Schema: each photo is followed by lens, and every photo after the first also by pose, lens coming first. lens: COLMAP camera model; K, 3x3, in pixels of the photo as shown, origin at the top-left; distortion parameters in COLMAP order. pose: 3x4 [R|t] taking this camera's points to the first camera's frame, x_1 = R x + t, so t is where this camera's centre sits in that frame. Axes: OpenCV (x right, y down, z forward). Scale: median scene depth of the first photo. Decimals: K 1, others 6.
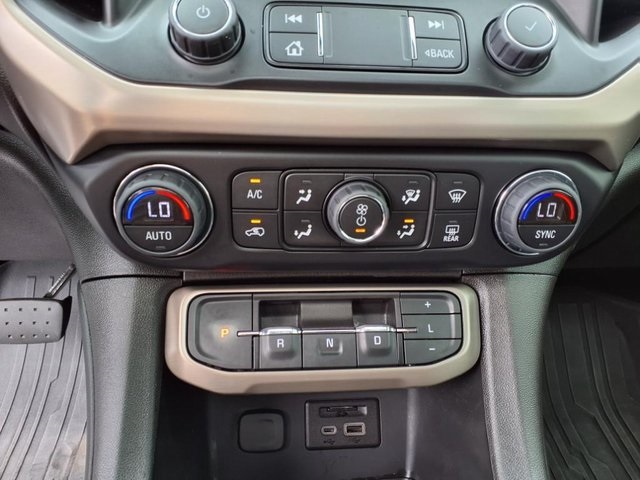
lens RADIAL K [[532.4, 0, 322.7], [0, 532.4, 240.2], [0, 0, 1]] dist [0.027608, -0.011579]
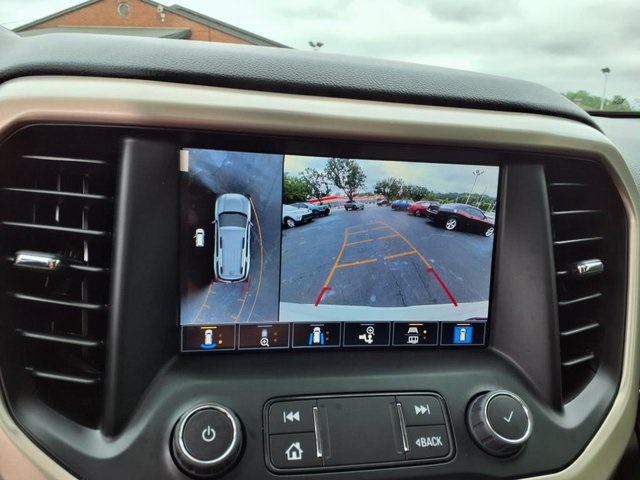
lens RADIAL K [[532.4, 0, 322.7], [0, 532.4, 240.2], [0, 0, 1]] dist [0.027608, -0.011579]
pose [[0.993296, -0.011605, 0.115012, -0.108973], [0.043462, 0.959439, -0.278545, -0.446542], [-0.107115, 0.281676, 0.953512, -0.103695]]
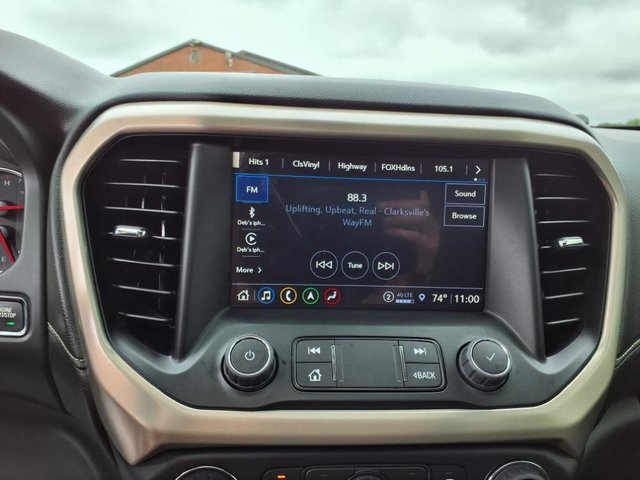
lens RADIAL K [[532.4, 0, 322.7], [0, 532.4, 240.2], [0, 0, 1]] dist [0.027608, -0.011579]
pose [[0.999939, -0.010674, -0.002757, -0.025804], [0.009063, 0.938334, -0.345611, -0.208317], [0.006276, 0.345565, 0.938374, -0.355870]]
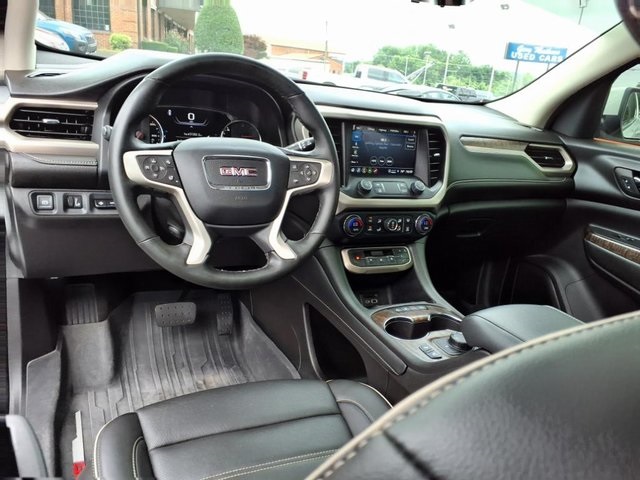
lens RADIAL K [[527.3, 0, 319.6], [0, 527.3, 260.6], [0, 0, 1]] dist [0.090120, -0.002037]
pose [[0.932459, -0.062065, 0.355905, -2.286542], [0.117788, 0.983531, -0.137087, 0.860835], [-0.341535, 0.169749, 0.924413, -3.132809]]
